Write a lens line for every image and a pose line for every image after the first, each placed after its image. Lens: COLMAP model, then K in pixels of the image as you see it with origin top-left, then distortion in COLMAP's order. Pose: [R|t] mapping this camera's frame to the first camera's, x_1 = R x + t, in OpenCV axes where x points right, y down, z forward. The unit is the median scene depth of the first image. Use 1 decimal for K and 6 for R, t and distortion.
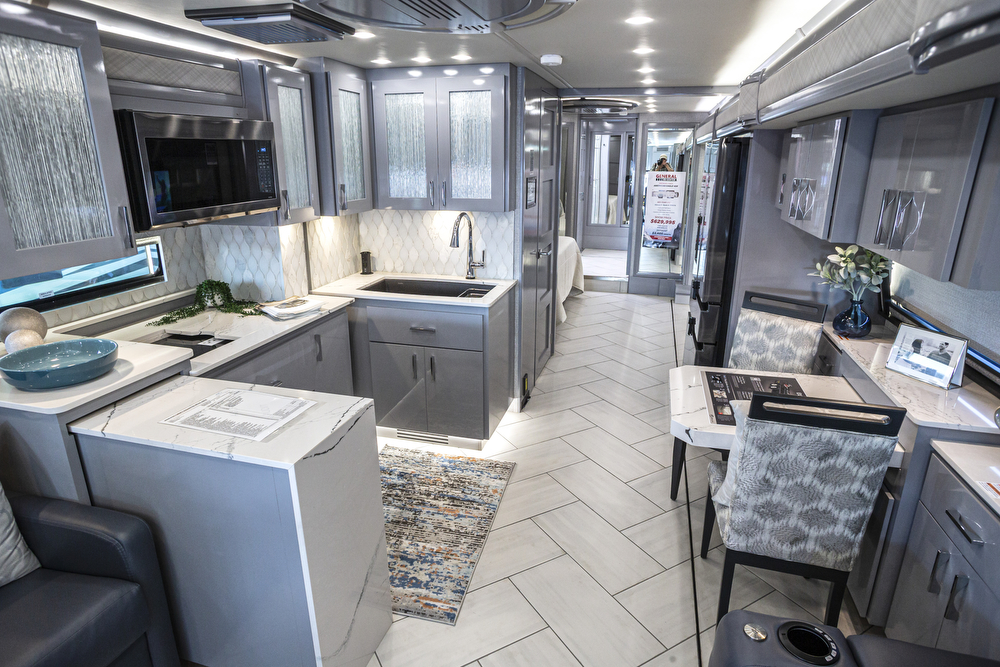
lens RADIAL K [[566.2, 0, 500.0], [0, 566.2, 333.5], [0, 0, 1]] dist [-0.085508, 0.073893]
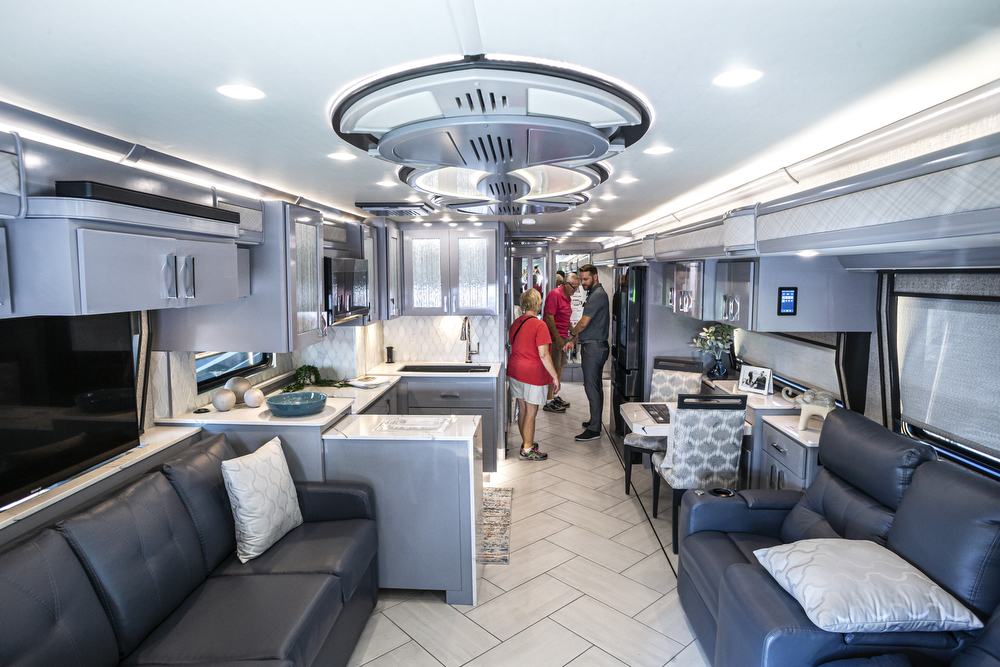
lens RADIAL K [[566.2, 0, 500.0], [0, 566.2, 333.5], [0, 0, 1]] dist [-0.085508, 0.073893]
pose [[0.977369, -0.030609, 0.209316, -0.357425], [0.070888, 0.979656, -0.187746, 0.136267], [-0.199311, 0.198336, 0.959655, -0.516058]]
